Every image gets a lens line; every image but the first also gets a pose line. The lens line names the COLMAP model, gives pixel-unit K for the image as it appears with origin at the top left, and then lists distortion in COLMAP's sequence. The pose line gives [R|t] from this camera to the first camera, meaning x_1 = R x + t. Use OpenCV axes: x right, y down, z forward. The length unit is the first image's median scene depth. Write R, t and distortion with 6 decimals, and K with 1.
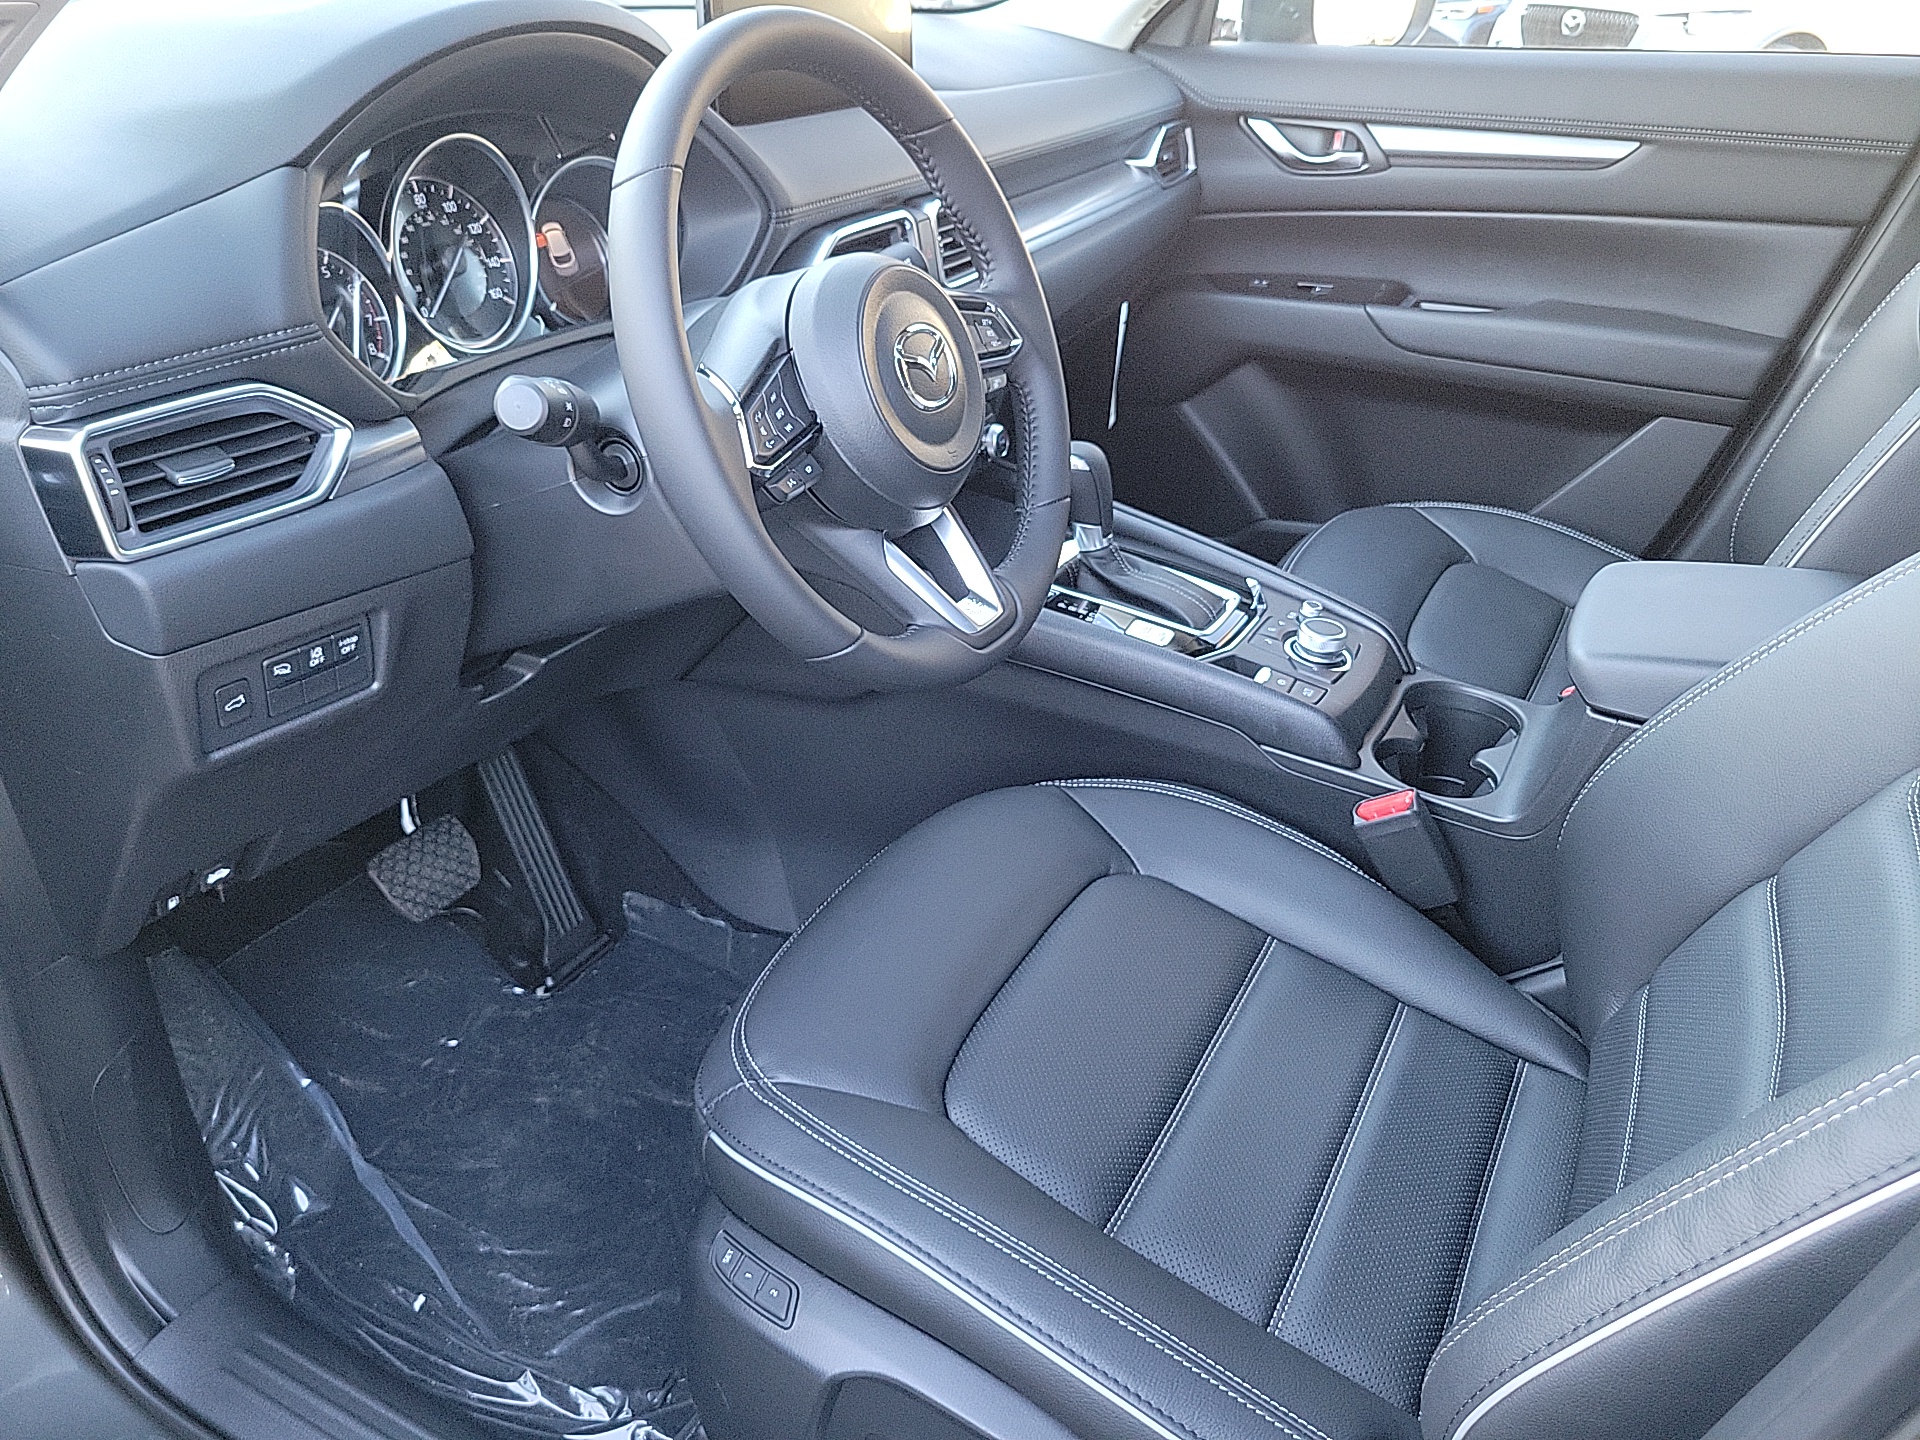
lens RADIAL K [[1462.6, 0, 969.1], [0, 1462.6, 739.7], [0, 0, 1]] dist [0.034676, -0.026788]
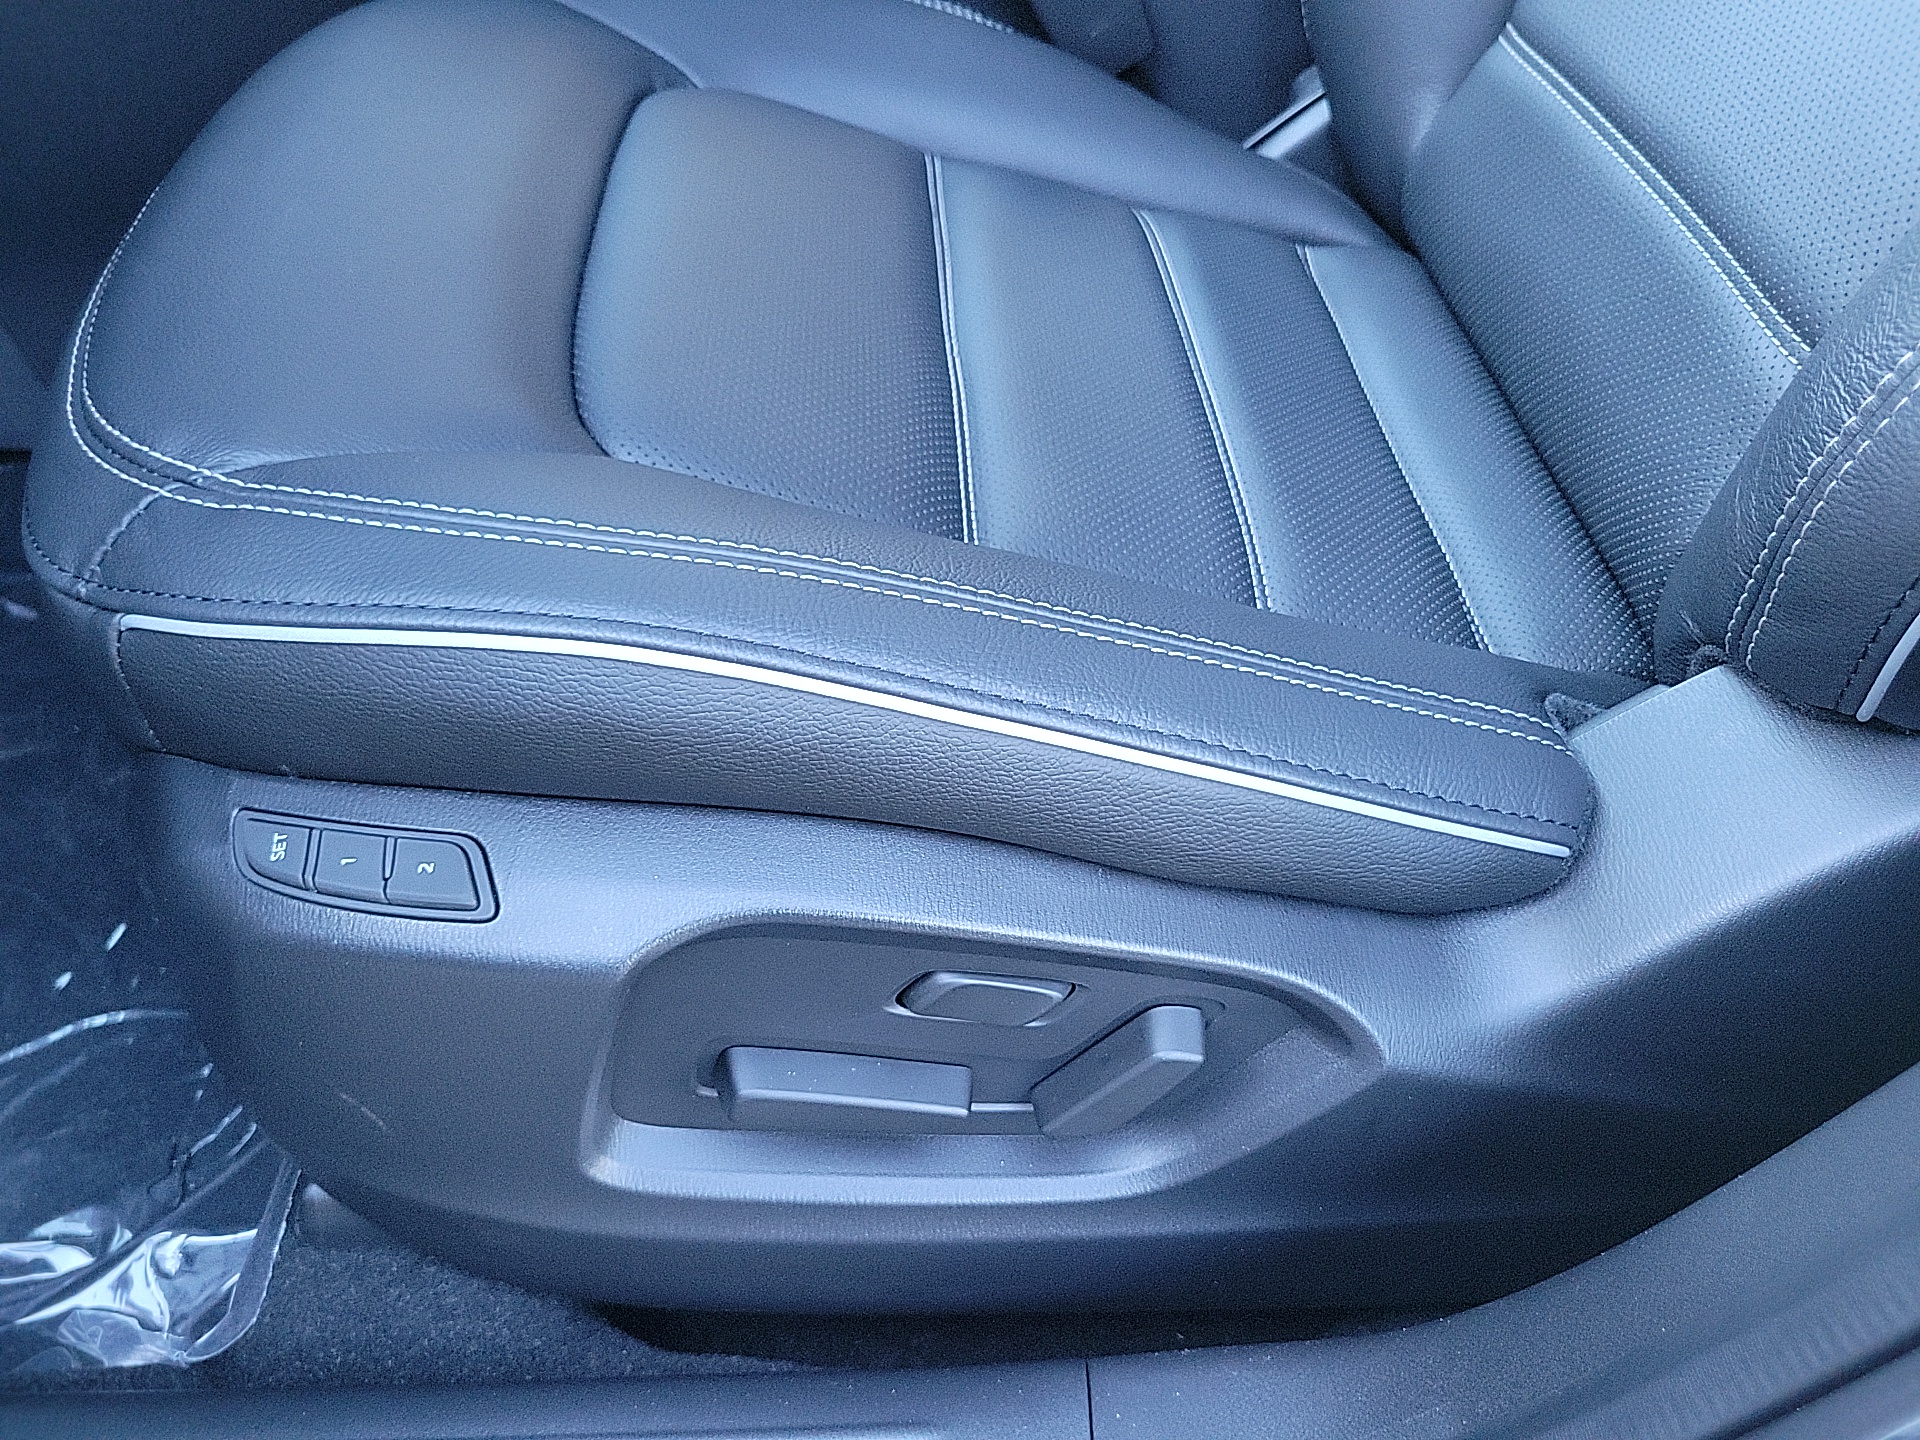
lens RADIAL K [[1486.8, 0, 971.9], [0, 1486.8, 755.6], [0, 0, 1]] dist [0.009884, -0.002569]
pose [[0.856795, -0.333567, 0.393237, -0.109574], [0.208673, 0.921649, 0.327136, 0.158835], [-0.471549, -0.198230, 0.859271, 0.368458]]
